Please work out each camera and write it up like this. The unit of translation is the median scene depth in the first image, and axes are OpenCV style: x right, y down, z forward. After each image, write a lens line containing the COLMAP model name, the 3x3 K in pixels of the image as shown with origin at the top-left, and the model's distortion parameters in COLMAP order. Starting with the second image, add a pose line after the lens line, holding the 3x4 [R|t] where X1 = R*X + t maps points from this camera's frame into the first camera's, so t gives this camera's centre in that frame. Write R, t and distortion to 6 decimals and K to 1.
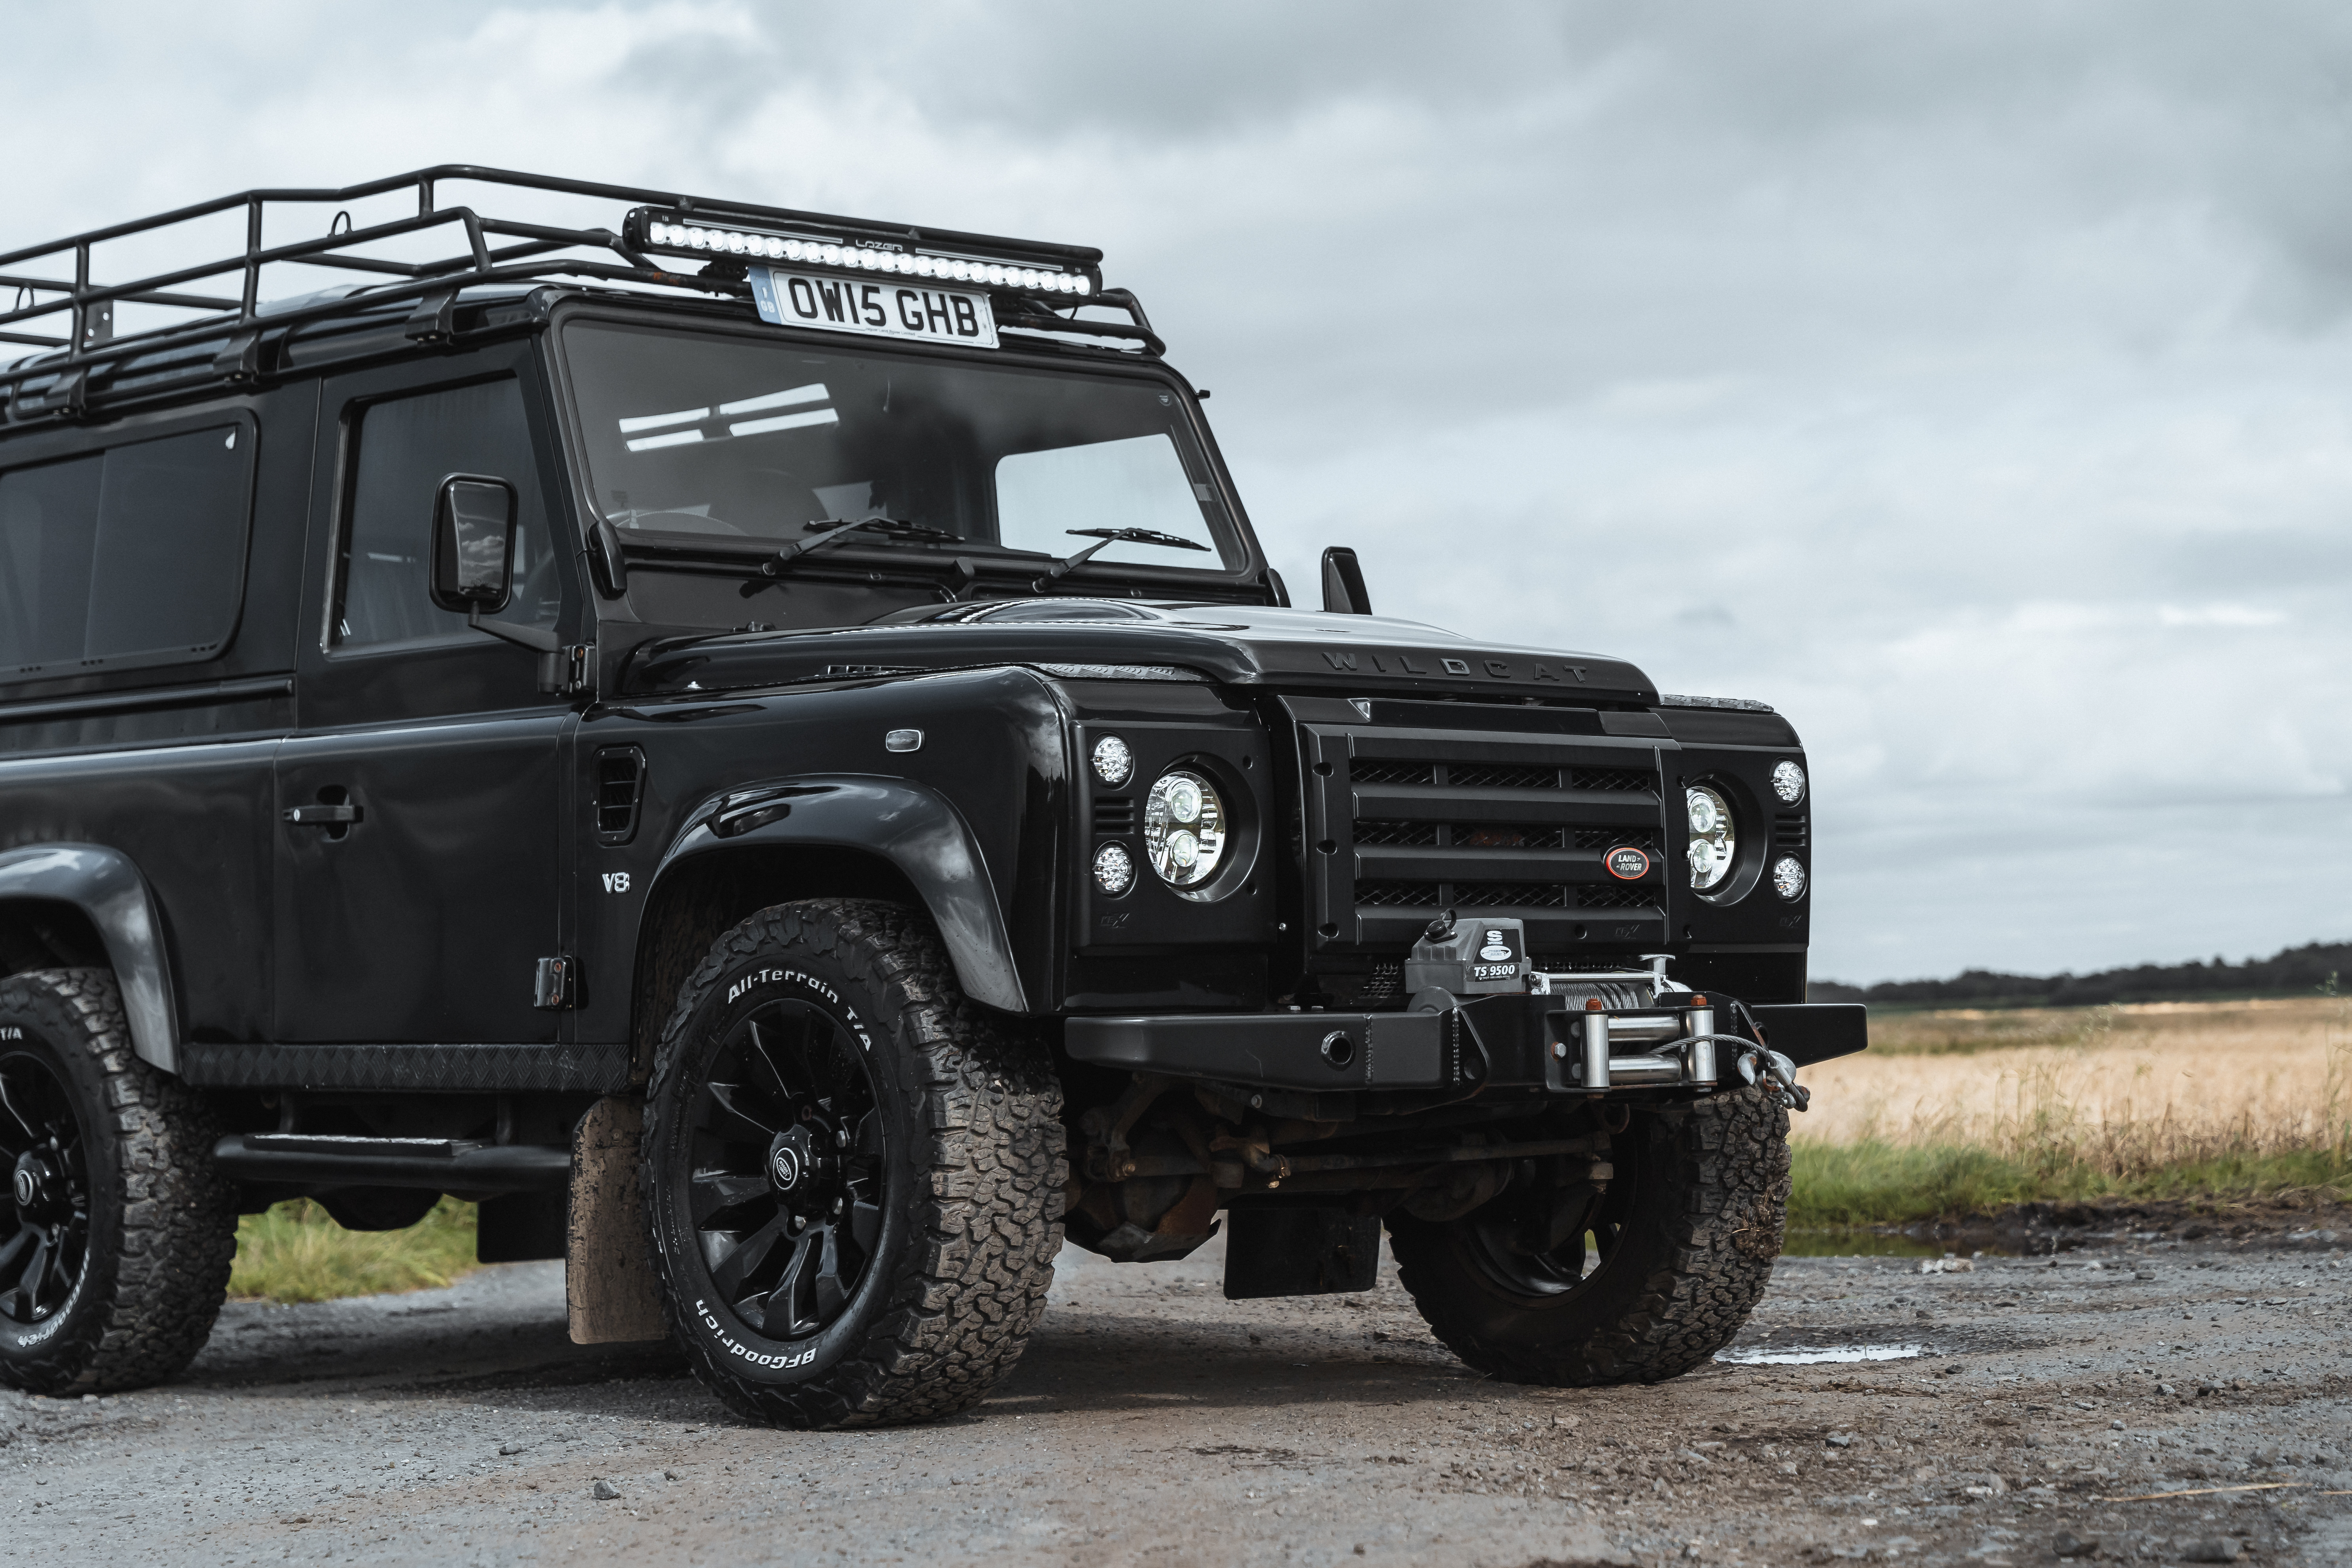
lens RADIAL K [[4556.1, 0, 1188.4], [0, 4556.1, 780.3], [0, 0, 1]] dist [0.053963, 0.022023]
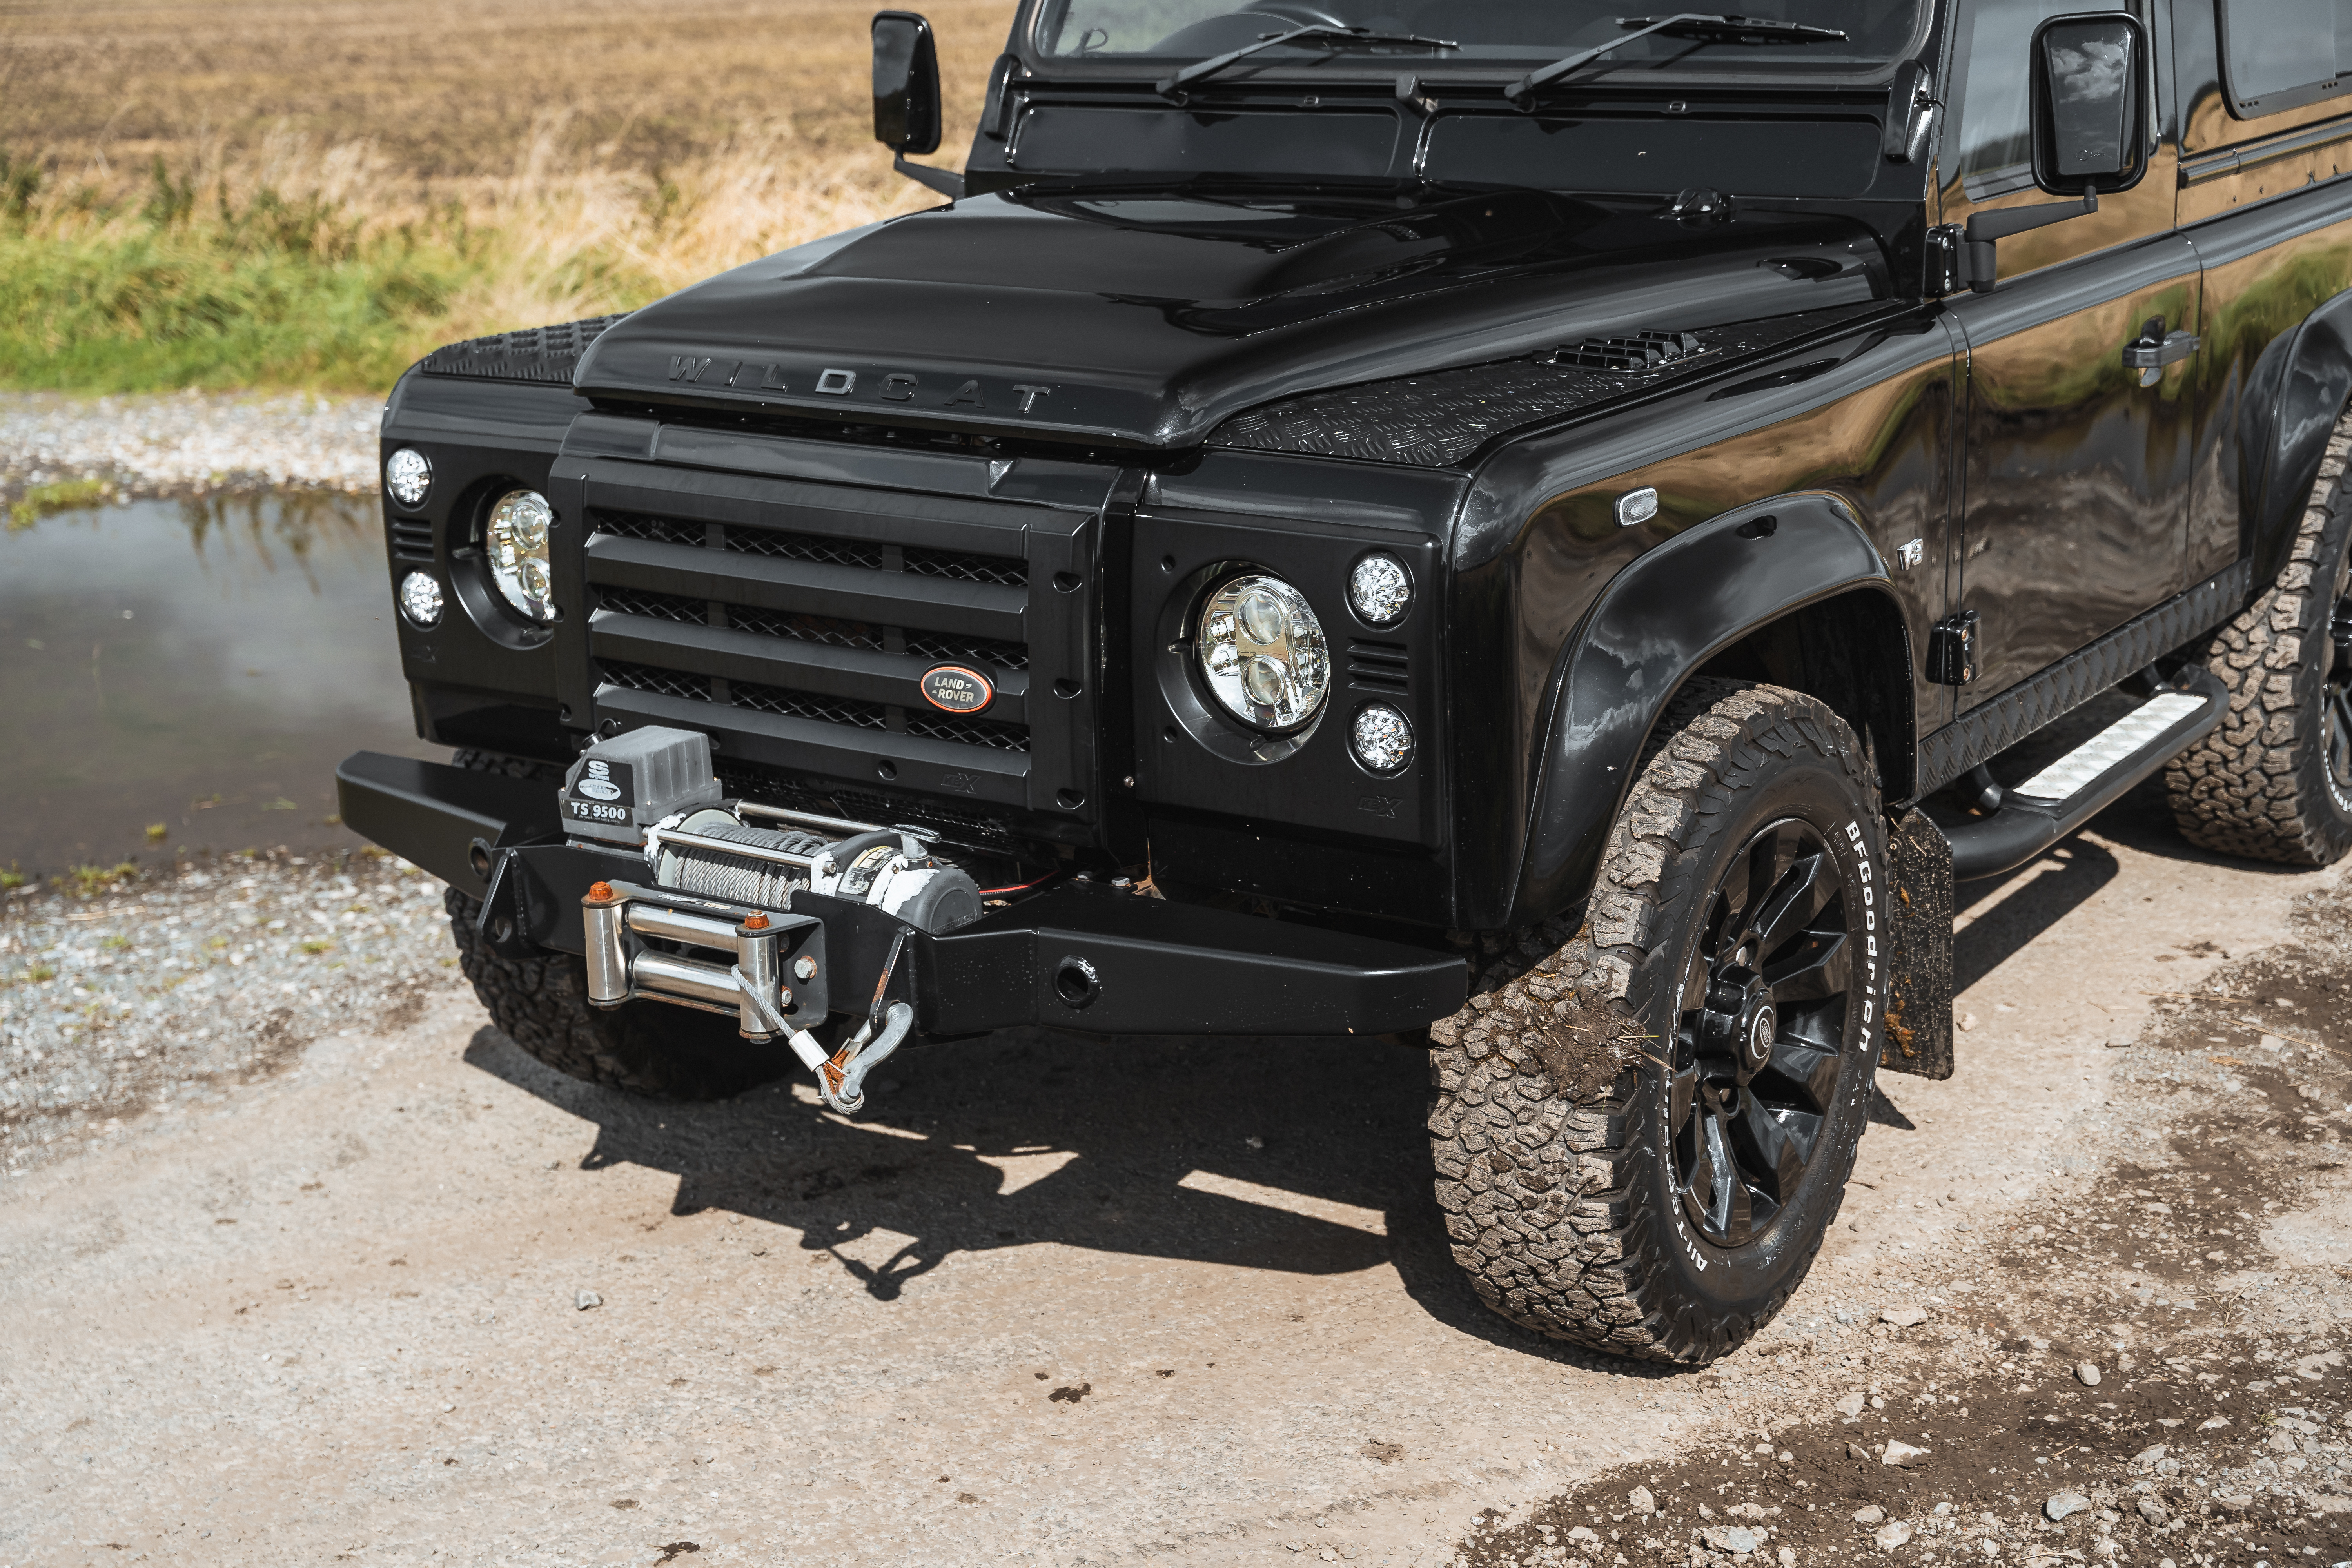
lens RADIAL K [[3303.8, 0, 1176.0], [0, 3303.8, 784.0], [0, 0, 1]] dist [0.017755, -0.041010]
pose [[0.234725, 0.262196, -0.936033, 0.518128], [0.069093, 0.956000, 0.285115, -0.098035], [0.969603, -0.131596, 0.206281, 0.821500]]
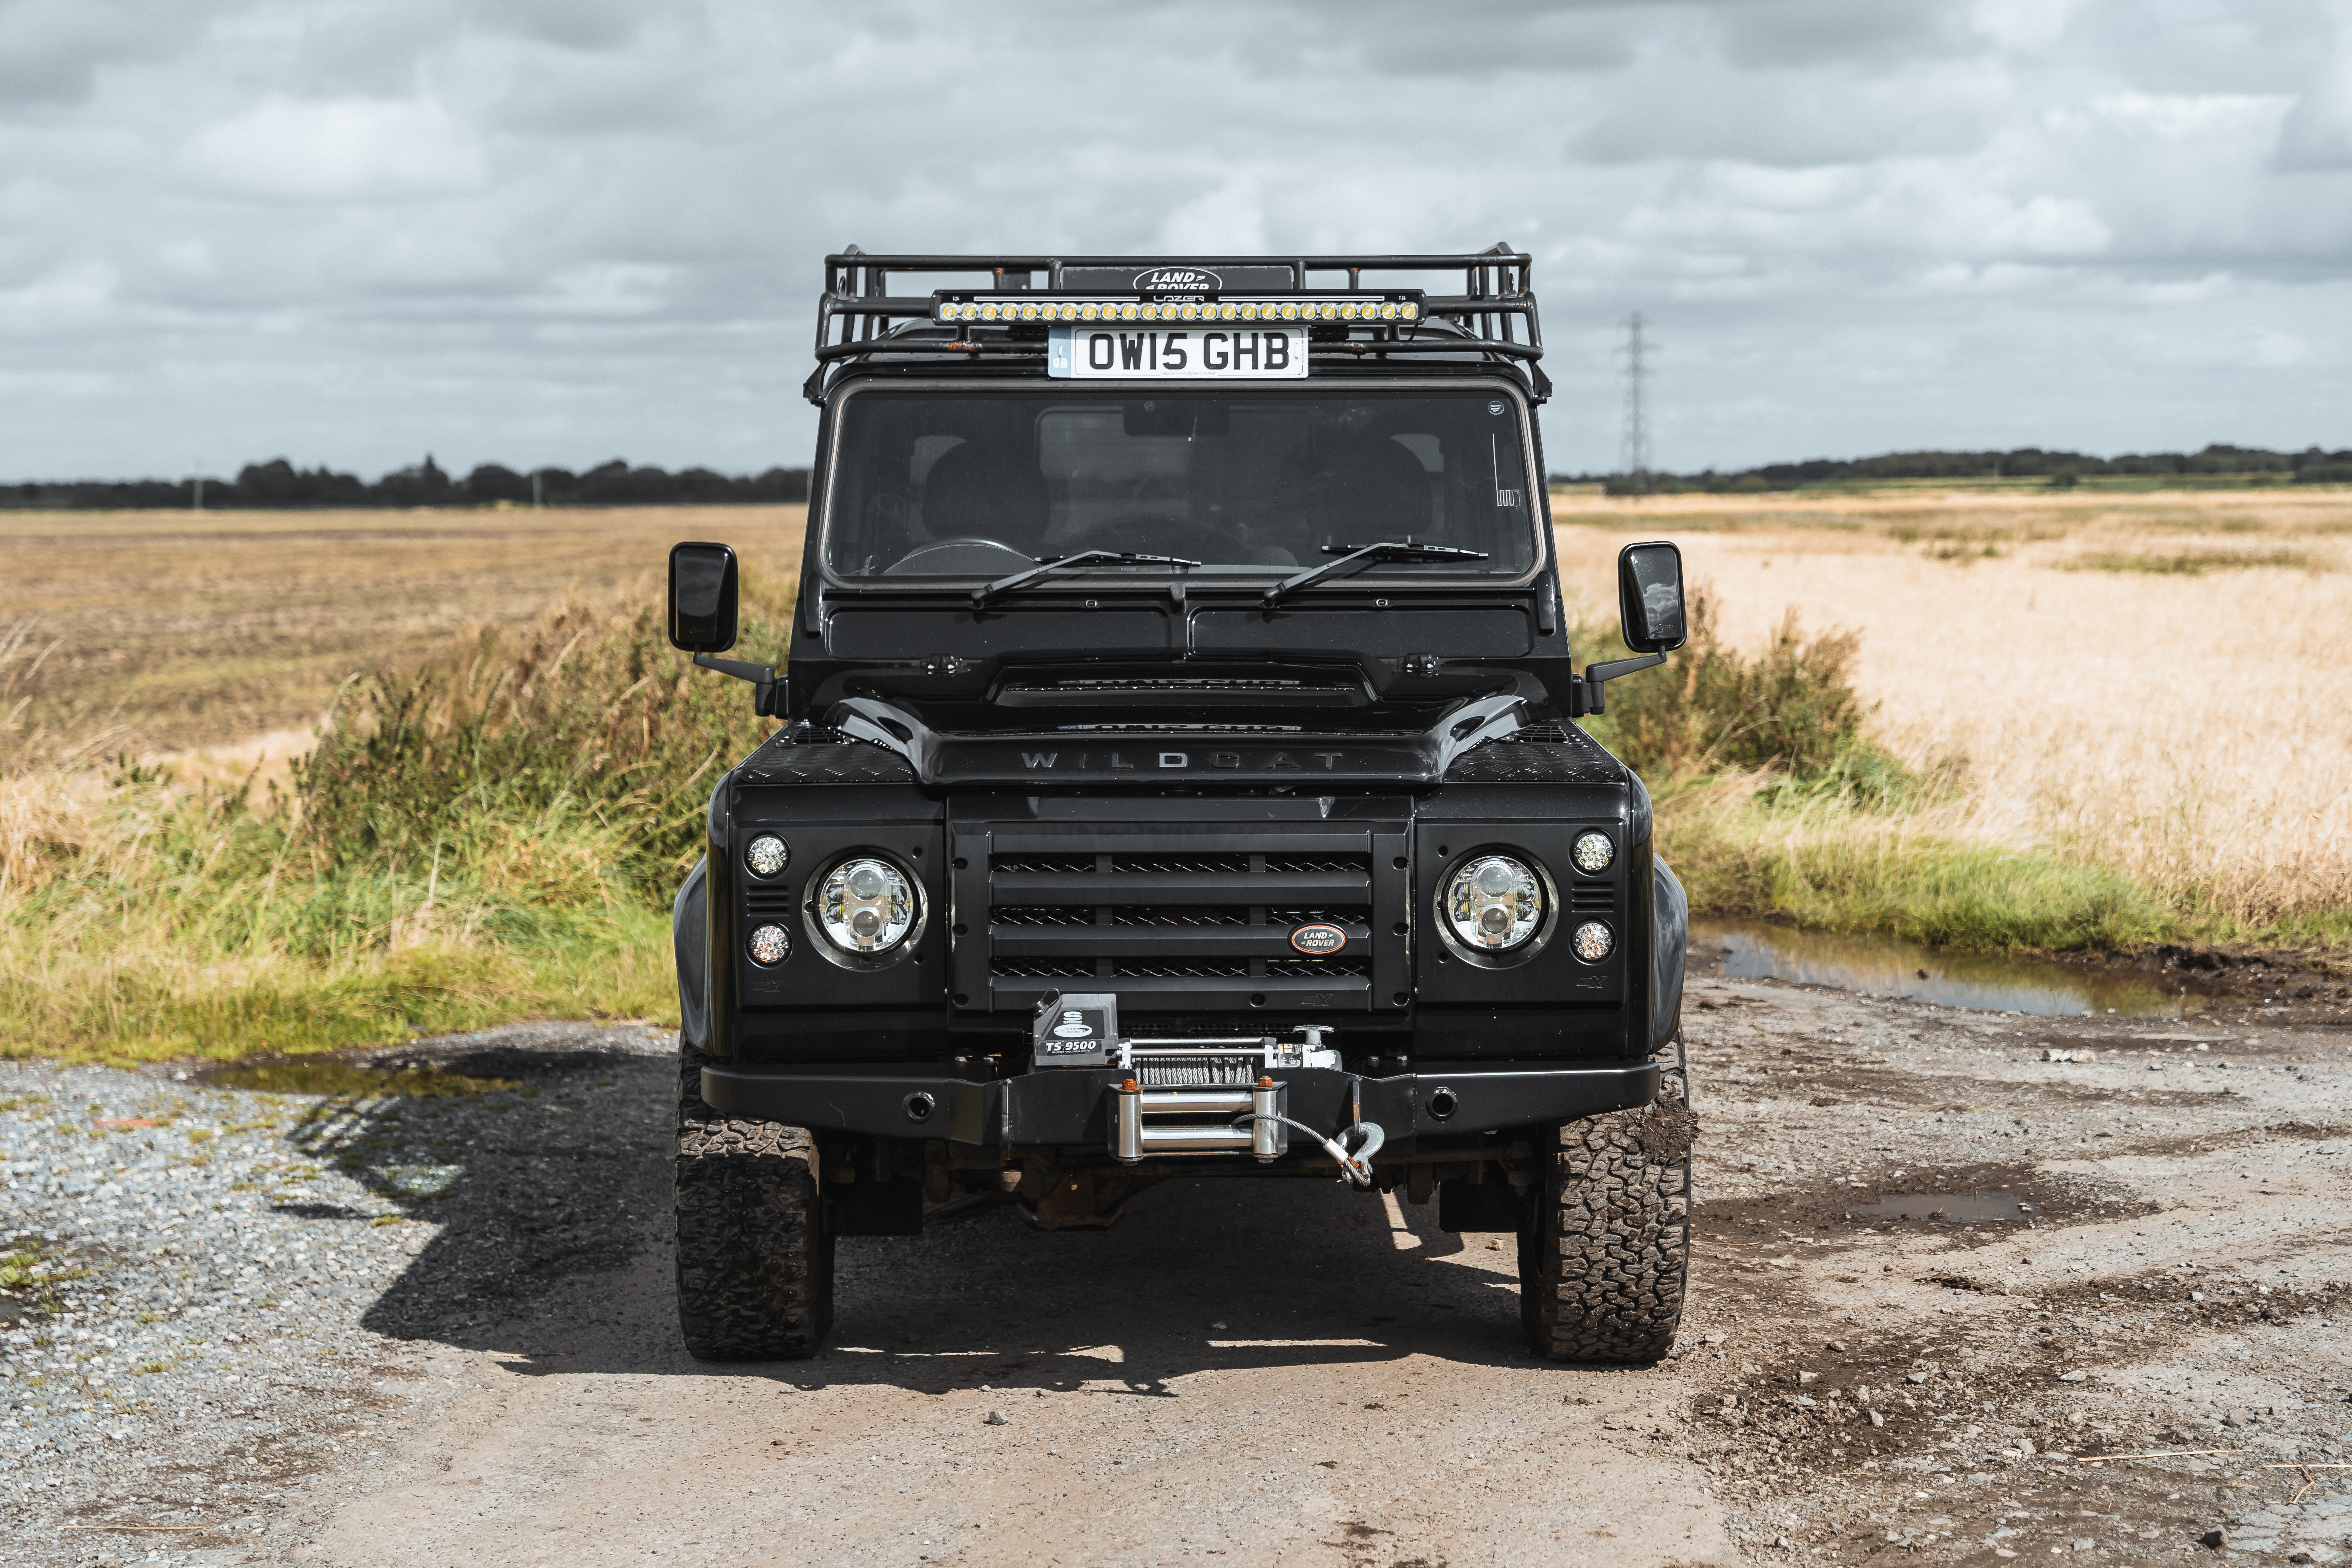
lens RADIAL K [[4556.1, 0, 1188.4], [0, 4556.1, 780.3], [0, 0, 1]] dist [0.053963, 0.022023]
pose [[0.756377, 0.057621, -0.651594, 0.706191], [0.026237, 0.992639, 0.118236, -0.135733], [0.653610, -0.106527, 0.749297, 0.131580]]
